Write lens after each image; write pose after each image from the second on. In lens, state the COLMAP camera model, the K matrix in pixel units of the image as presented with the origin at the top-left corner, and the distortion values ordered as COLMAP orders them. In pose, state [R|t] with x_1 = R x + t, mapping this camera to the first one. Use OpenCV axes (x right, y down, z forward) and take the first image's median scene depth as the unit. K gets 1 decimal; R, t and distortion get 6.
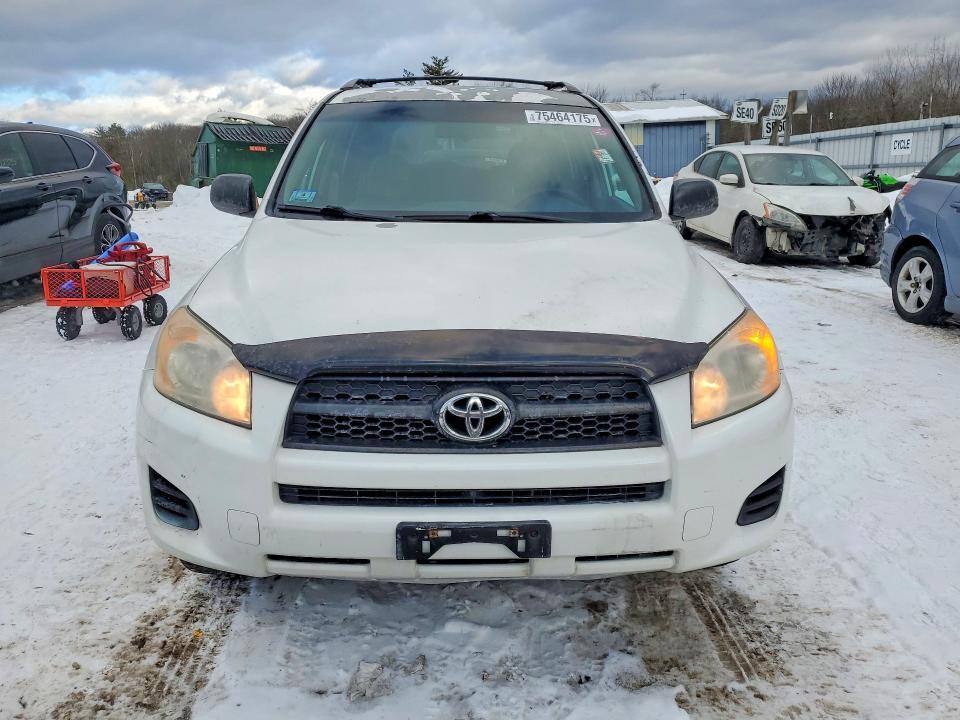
lens RADIAL K [[750.8, 0, 485.6], [0, 750.8, 351.1], [0, 0, 1]] dist [0.037831, -0.014168]
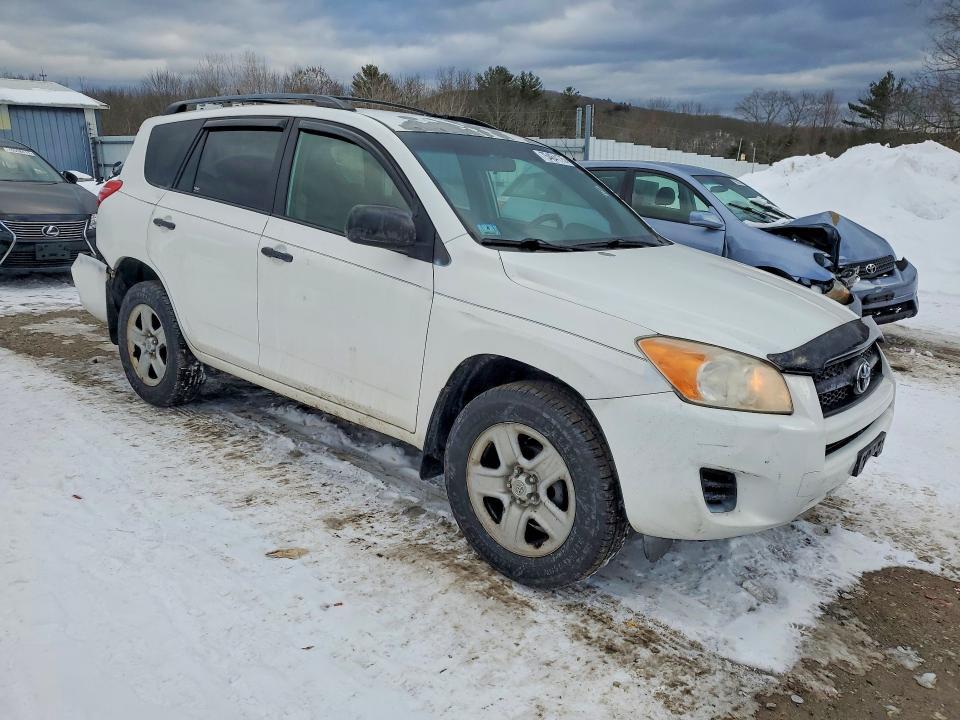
lens RADIAL K [[750.8, 0, 477.3], [0, 750.8, 368.8], [0, 0, 1]] dist [0.037831, -0.014168]
pose [[0.676337, -0.158784, 0.719275, -1.280130], [0.136691, 0.986584, 0.089263, -0.132926], [-0.723798, 0.037947, 0.688967, 0.376442]]
